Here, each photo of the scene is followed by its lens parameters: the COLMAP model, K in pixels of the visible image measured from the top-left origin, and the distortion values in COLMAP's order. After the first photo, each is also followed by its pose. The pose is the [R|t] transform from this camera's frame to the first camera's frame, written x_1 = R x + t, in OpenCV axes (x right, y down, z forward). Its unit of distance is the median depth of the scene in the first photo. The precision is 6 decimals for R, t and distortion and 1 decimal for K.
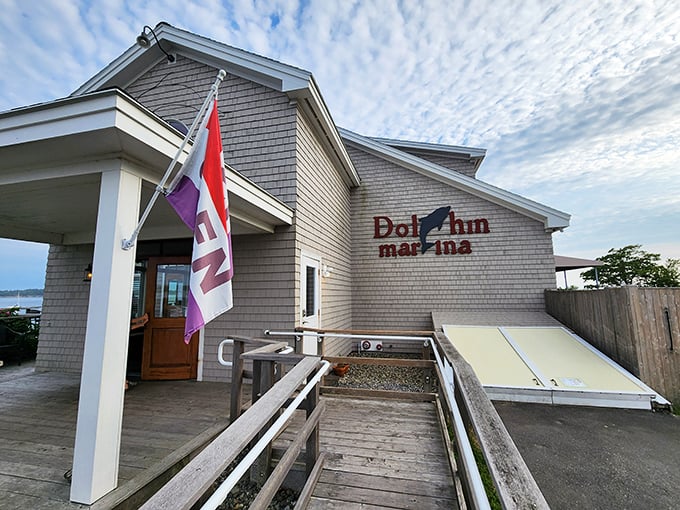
lens RADIAL K [[309.7, 0, 344.6], [0, 309.7, 253.5], [0, 0, 1]] dist [-0.002333, -0.000304]
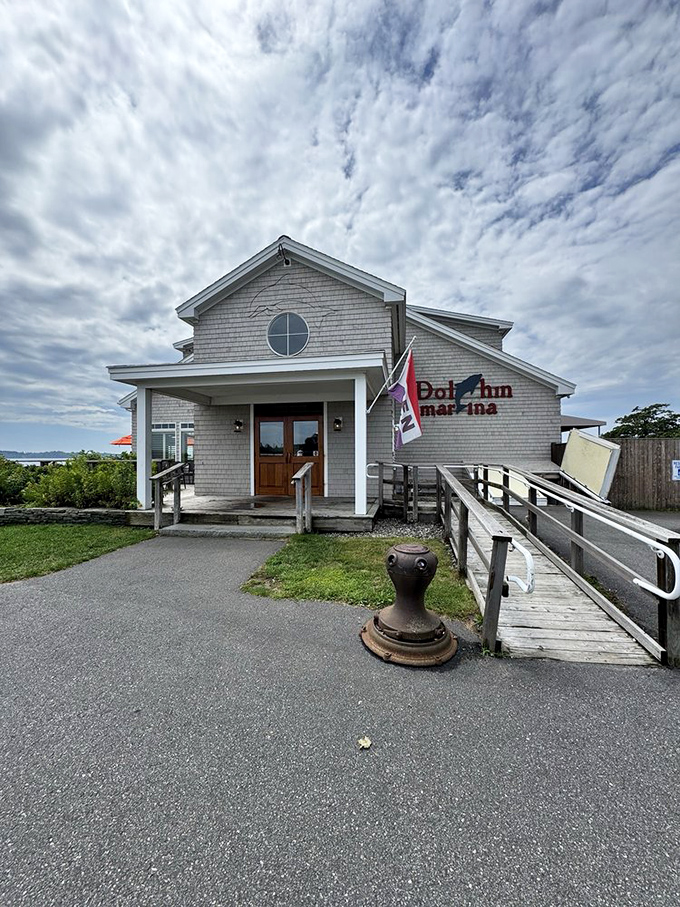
lens RADIAL K [[413.1, 0, 332.0], [0, 413.1, 454.3], [0, 0, 1]] dist [-0.002333, -0.000304]
pose [[0.998111, 0.006661, 0.061067, -0.333864], [-0.013545, 0.993500, 0.113025, -0.017033], [-0.059918, -0.113639, 0.991714, -0.589377]]
